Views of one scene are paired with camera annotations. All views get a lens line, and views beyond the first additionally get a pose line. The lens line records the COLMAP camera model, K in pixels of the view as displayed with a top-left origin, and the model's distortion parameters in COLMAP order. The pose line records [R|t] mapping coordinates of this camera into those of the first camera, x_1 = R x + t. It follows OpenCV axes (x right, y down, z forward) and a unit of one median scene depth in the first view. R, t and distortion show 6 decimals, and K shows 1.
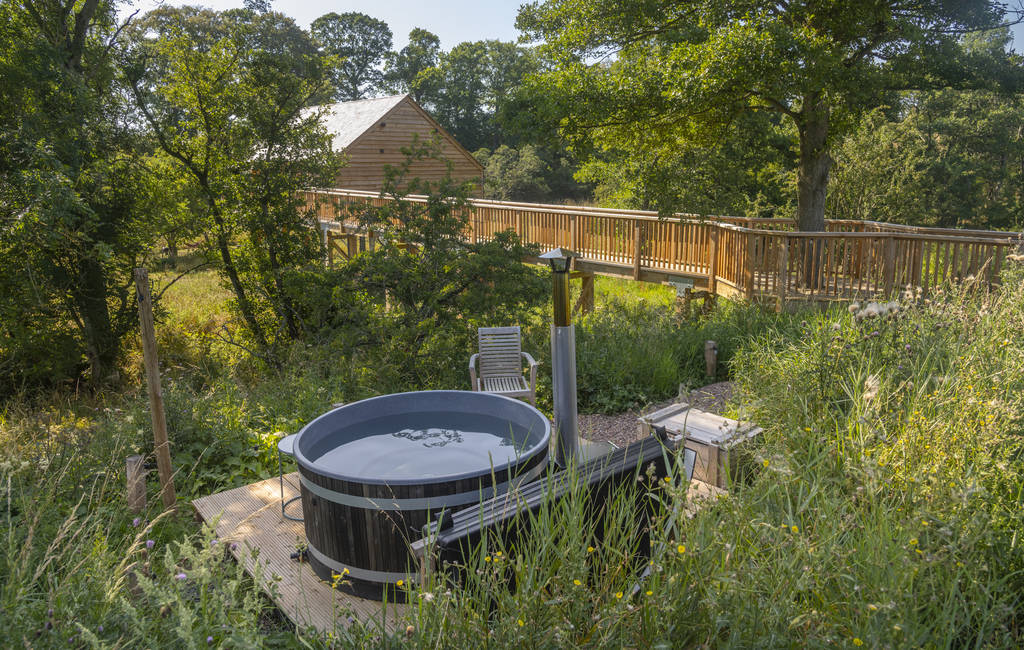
lens RADIAL K [[732.4, 0, 511.9], [0, 732.4, 323.6], [0, 0, 1]] dist [-0.008940, 0.000971]
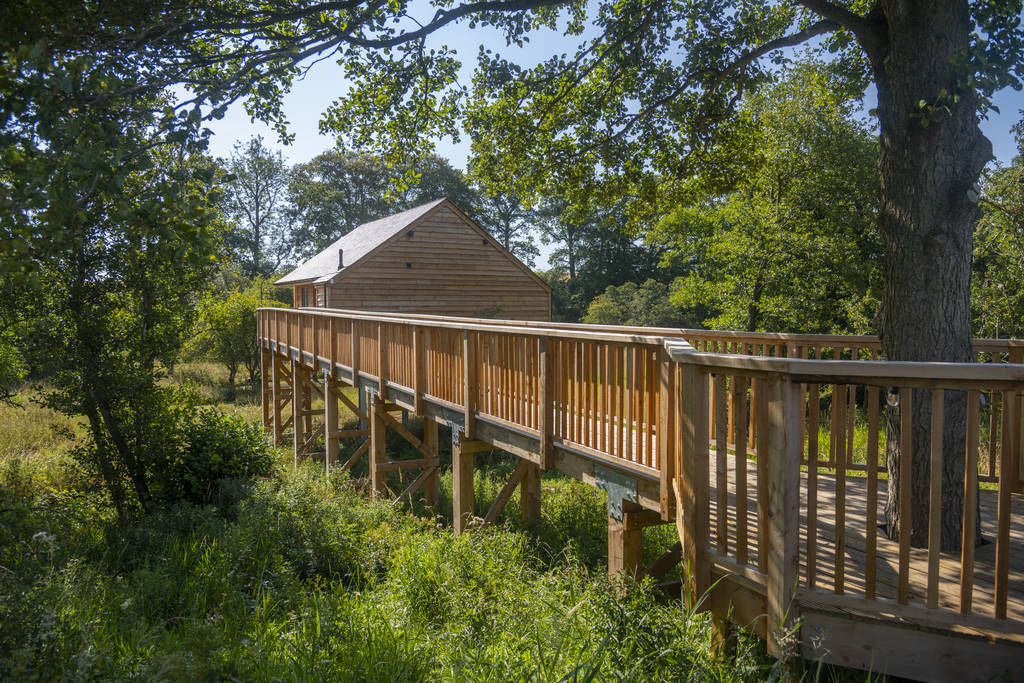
lens RADIAL K [[722.8, 0, 512.9], [0, 722.8, 342.4], [0, 0, 1]] dist [-0.004014, -0.000454]
pose [[0.965398, 0.016745, -0.260244, 0.139970], [-0.059987, 0.985435, -0.159121, -0.033186], [0.253789, 0.169226, 0.952341, 0.288724]]
